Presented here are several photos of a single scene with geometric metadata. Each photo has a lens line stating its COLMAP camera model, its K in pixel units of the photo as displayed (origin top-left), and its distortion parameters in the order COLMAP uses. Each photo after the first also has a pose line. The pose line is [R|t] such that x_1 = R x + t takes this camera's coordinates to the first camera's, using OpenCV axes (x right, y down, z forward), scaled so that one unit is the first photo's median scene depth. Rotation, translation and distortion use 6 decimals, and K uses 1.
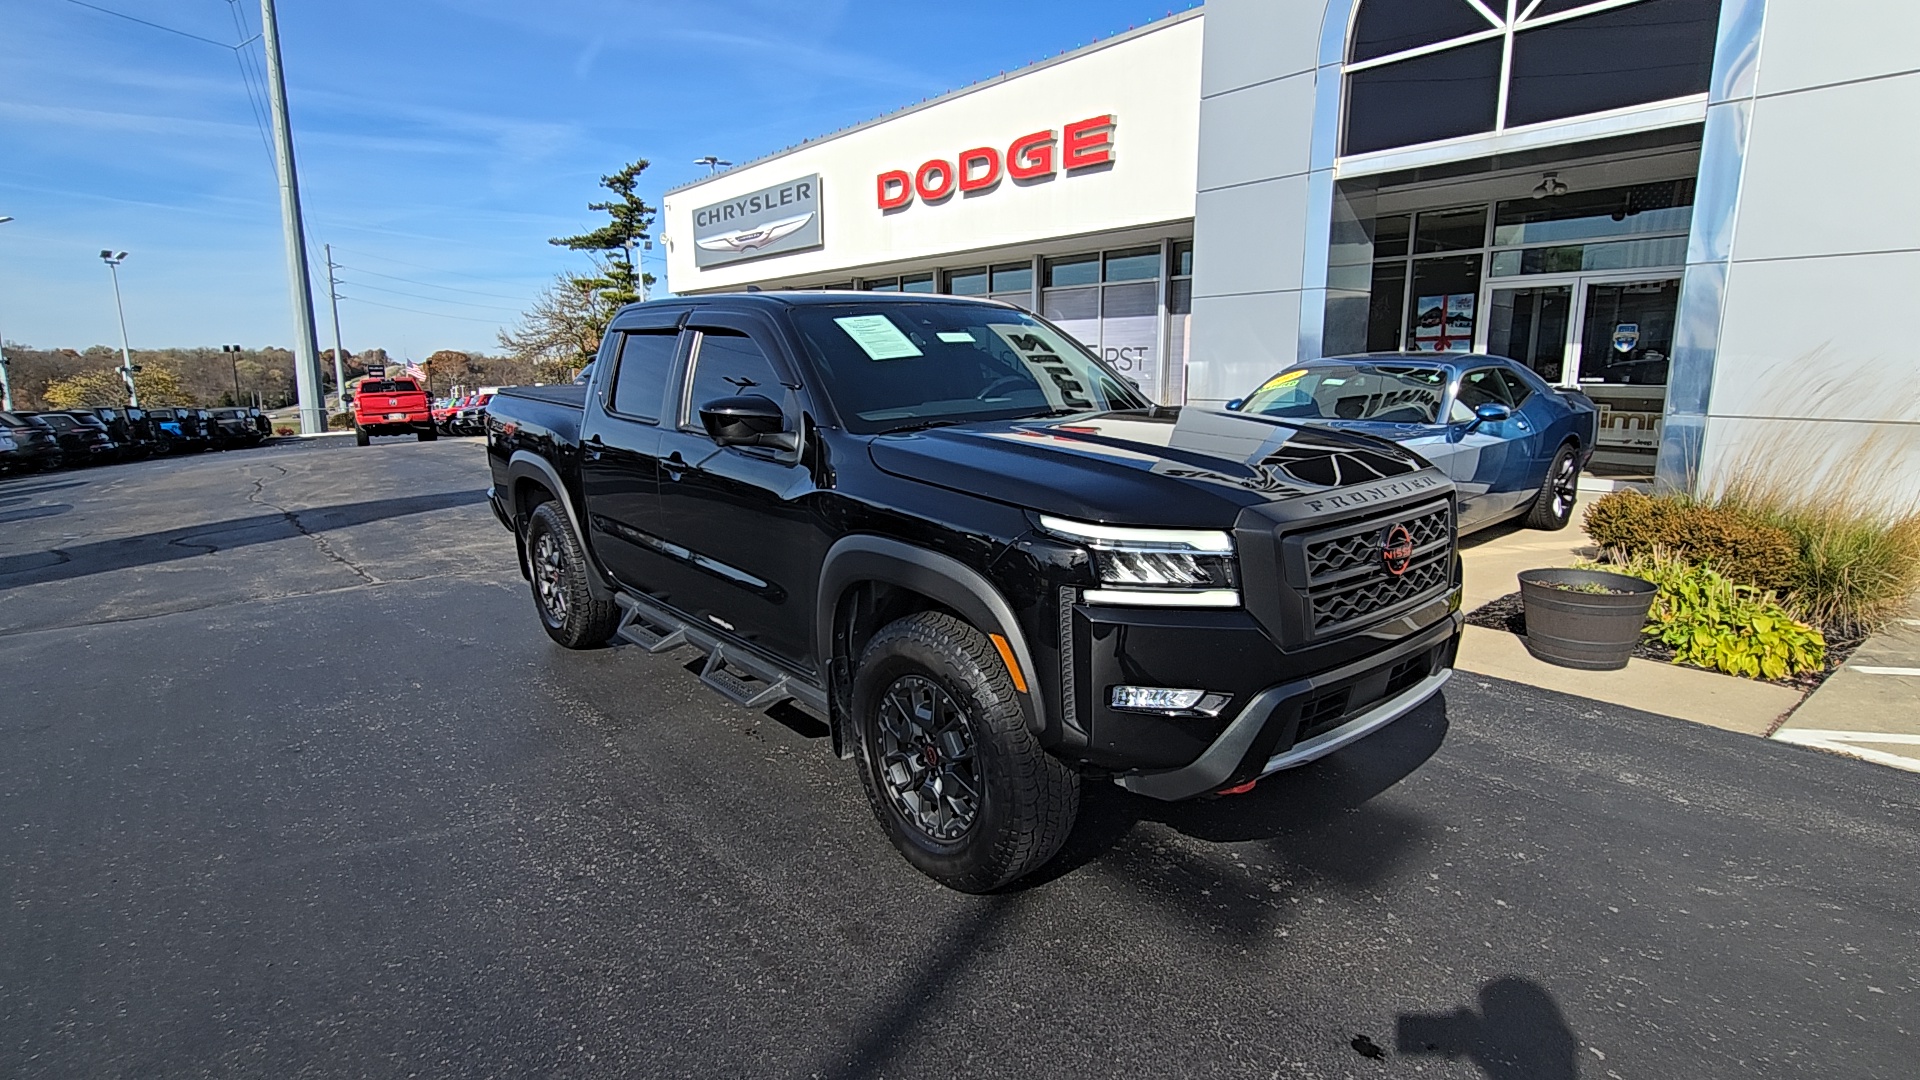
lens RADIAL K [[972.7, 0, 952.4], [0, 972.7, 528.7], [0, 0, 1]] dist [0.002292, -0.001230]
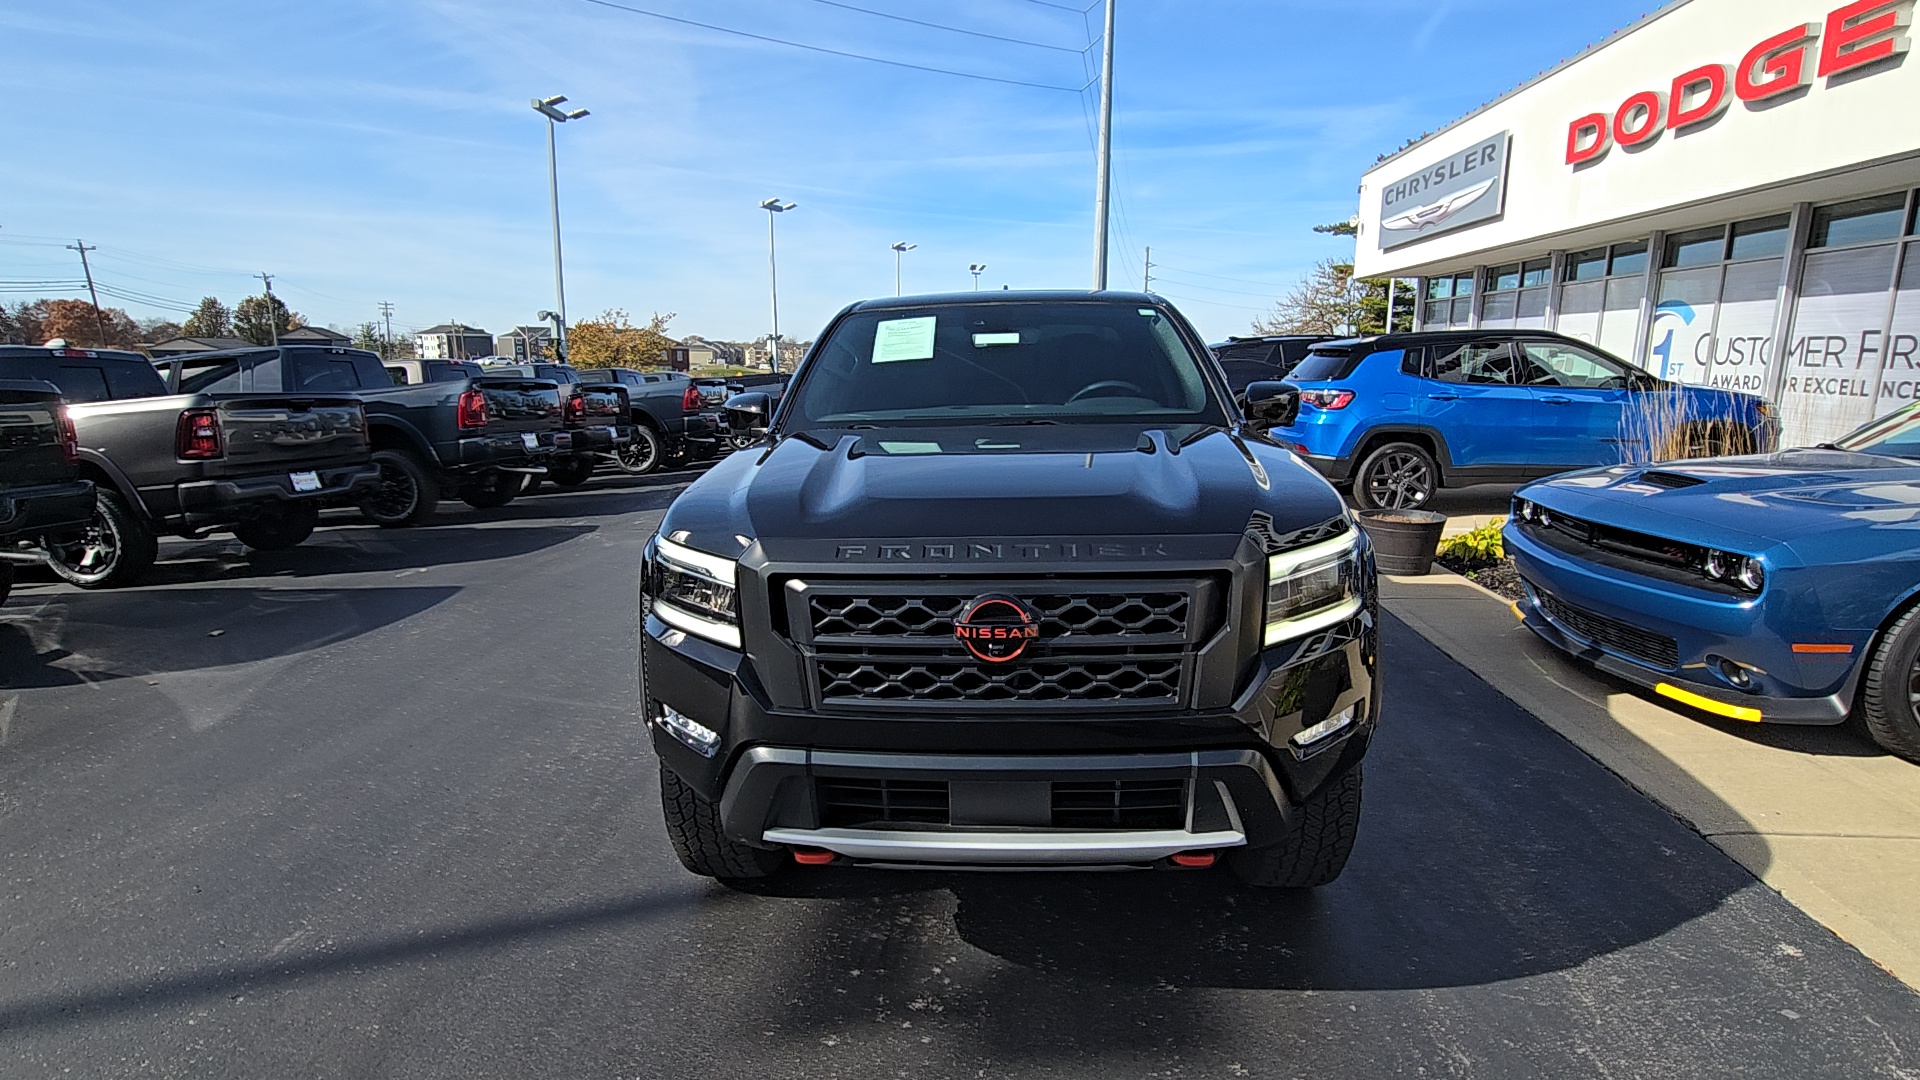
lens RADIAL K [[972.7, 0, 944.1], [0, 972.7, 528.6], [0, 0, 1]] dist [0.002292, -0.001230]
pose [[0.719861, 0.128800, -0.682064, 0.160881], [-0.119721, 0.990946, 0.060773, -0.016743], [0.683716, 0.037909, 0.728763, 0.071921]]
